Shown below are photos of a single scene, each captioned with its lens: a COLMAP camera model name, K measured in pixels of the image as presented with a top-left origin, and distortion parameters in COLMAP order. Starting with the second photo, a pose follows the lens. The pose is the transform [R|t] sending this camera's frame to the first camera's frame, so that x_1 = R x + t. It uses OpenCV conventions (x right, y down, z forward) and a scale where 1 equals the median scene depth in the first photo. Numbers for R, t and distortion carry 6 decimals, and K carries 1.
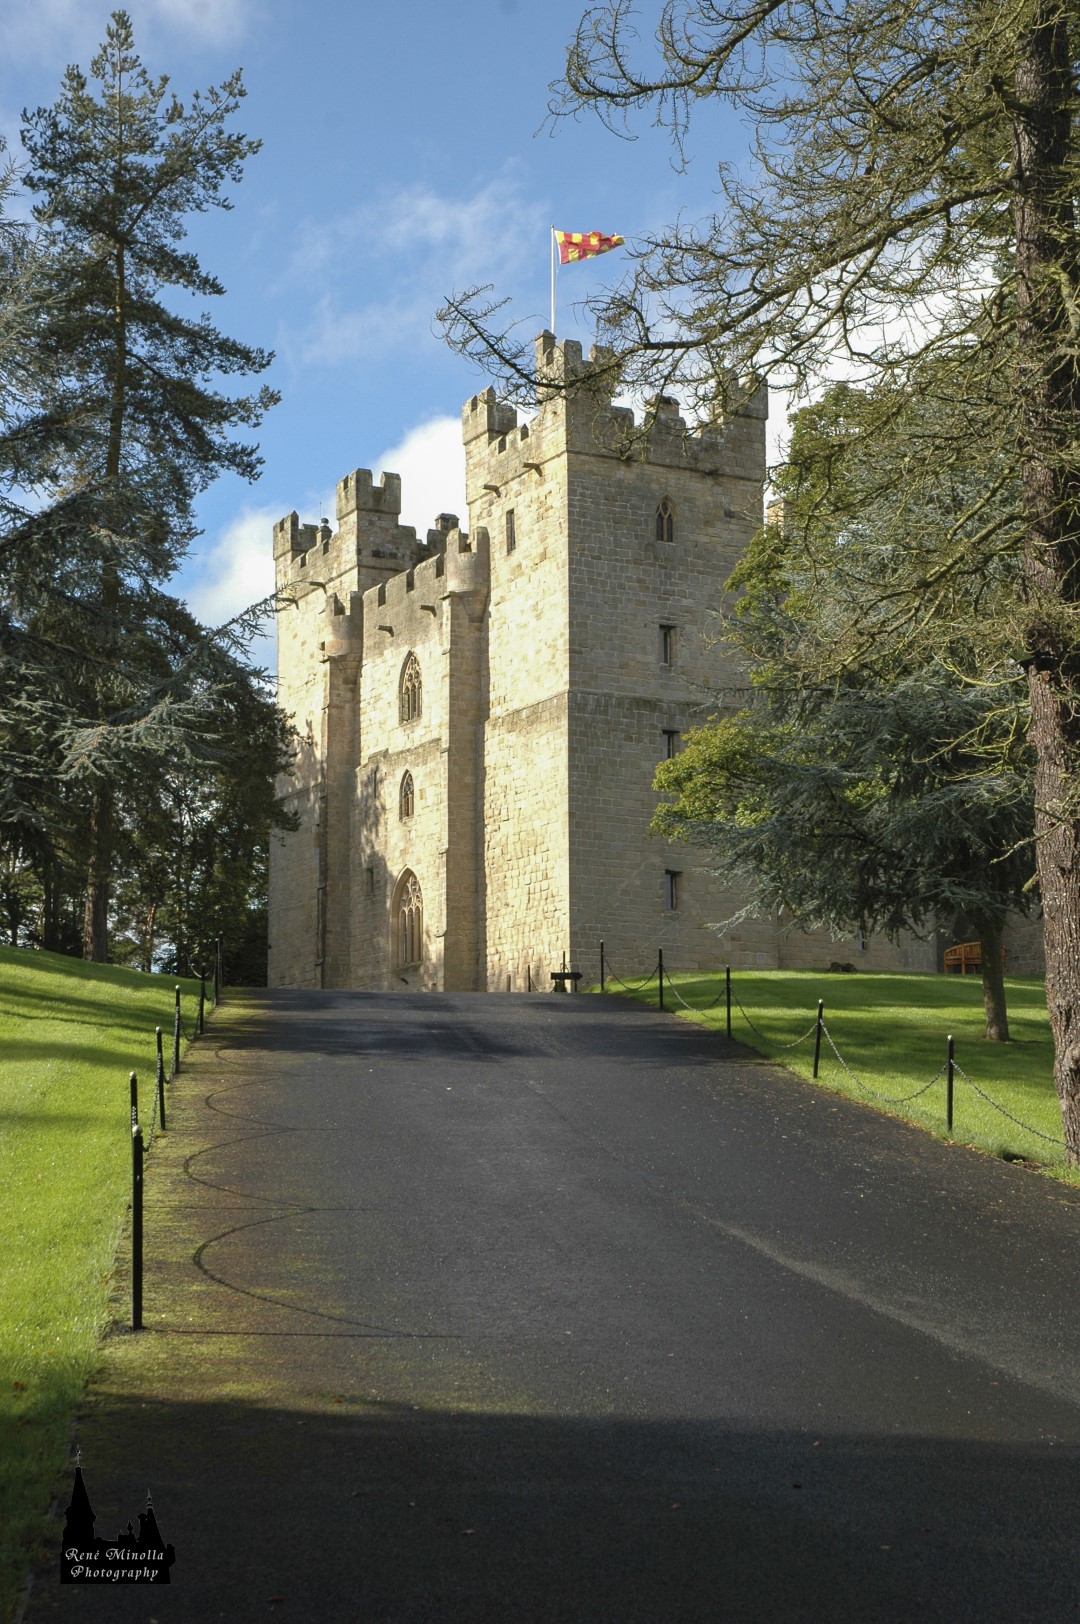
lens RADIAL K [[2608.9, 0, 540.0], [0, 2608.9, 812.0], [0, 0, 1]] dist [0.031695, 0.124101]
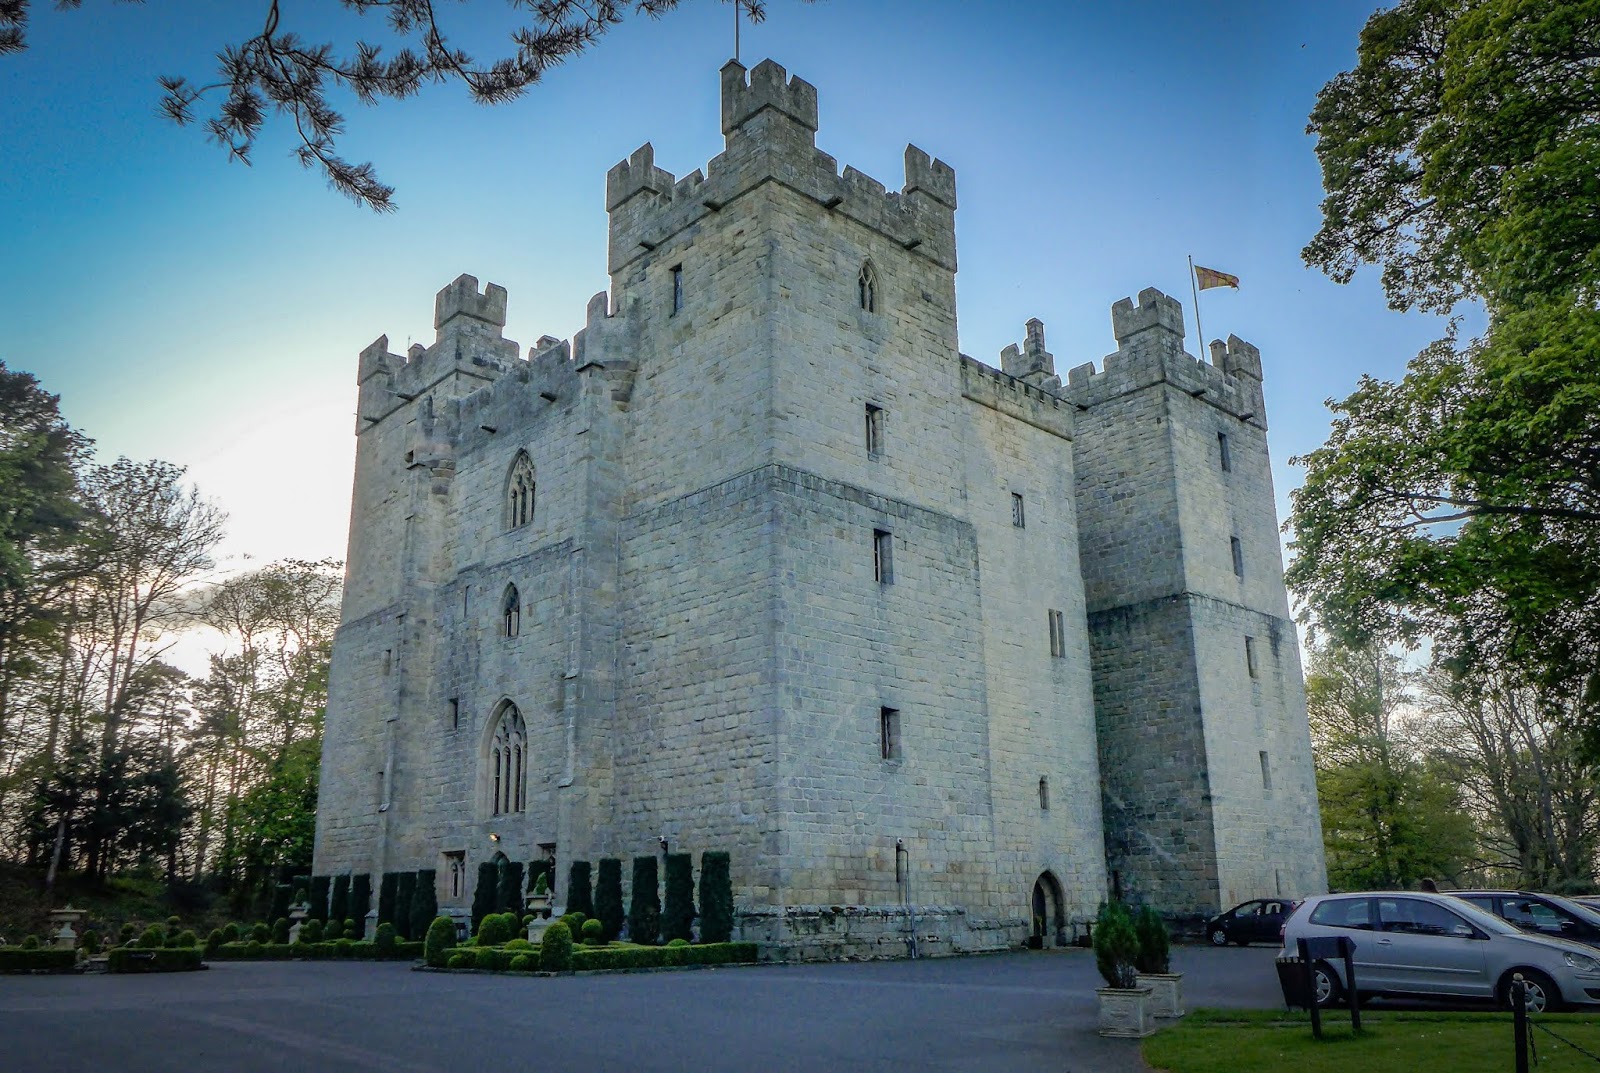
lens RADIAL K [[1329.4, 0, 800.3], [0, 1329.4, 515.5], [0, 0, 1]] dist [-0.040945, 0.002027]
pose [[0.968835, 0.067230, 0.238411, -0.069824], [-0.033768, 0.989325, -0.141760, 0.022240], [-0.245396, 0.129292, 0.960762, 0.606883]]
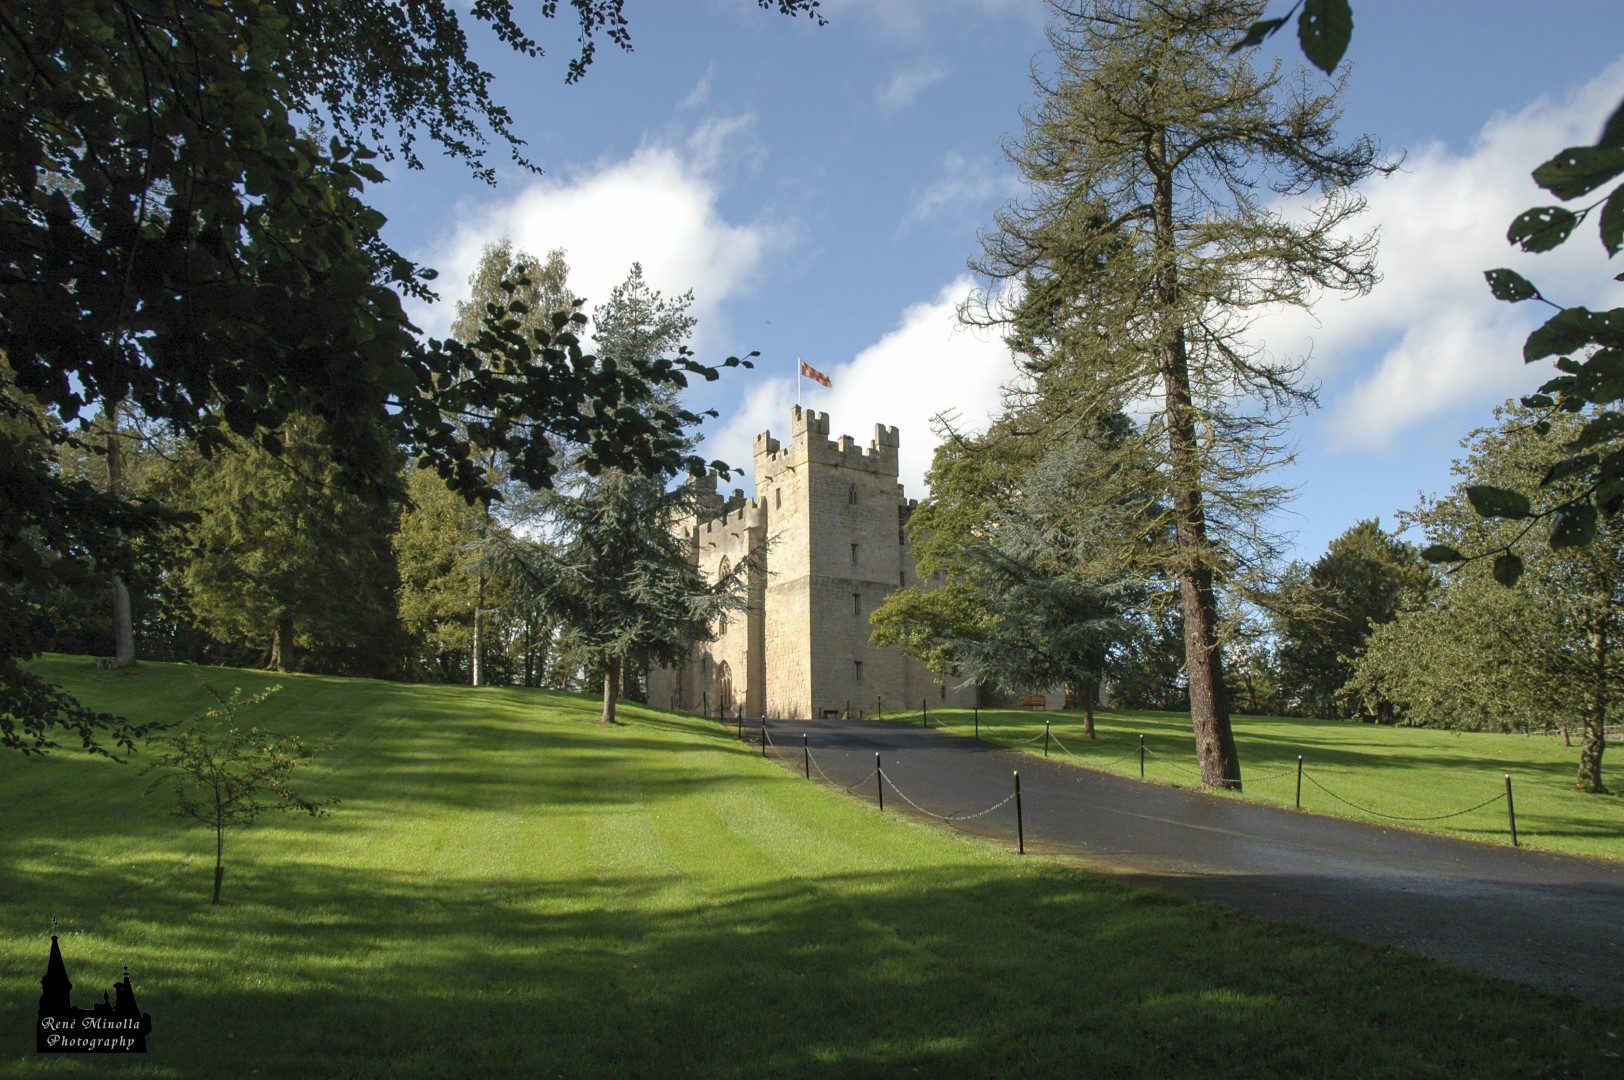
lens RADIAL K [[1285.1, 0, 812.0], [0, 1285.1, 540.0], [0, 0, 1]] dist [-0.200197, -0.000292]
pose [[0.997419, 0.011647, 0.070853, -0.058344], [-0.006612, 0.997463, -0.070881, -0.001484], [-0.071499, 0.070229, 0.994965, -0.025477]]
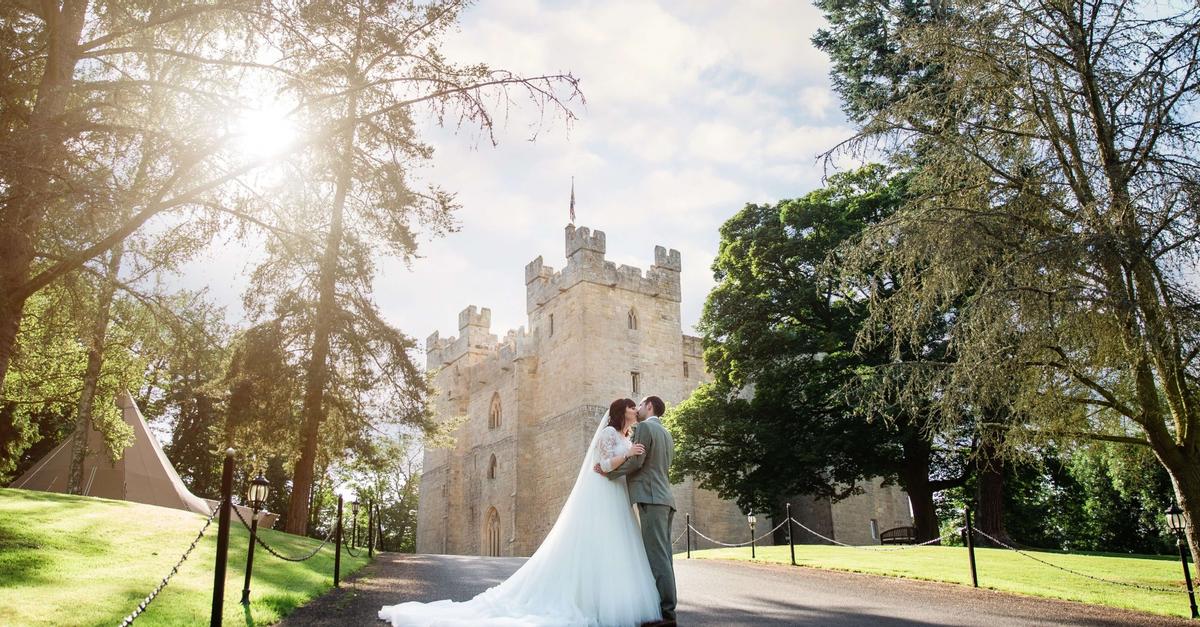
lens RADIAL K [[968.3, 0, 600.0], [0, 968.3, 313.5], [0, 0, 1]] dist [0.042423, -0.000423]
pose [[0.997182, 0.010371, 0.074301, -0.028915], [0.003837, 0.982053, -0.188567, 0.018885], [-0.074924, 0.188321, 0.979246, 0.304273]]
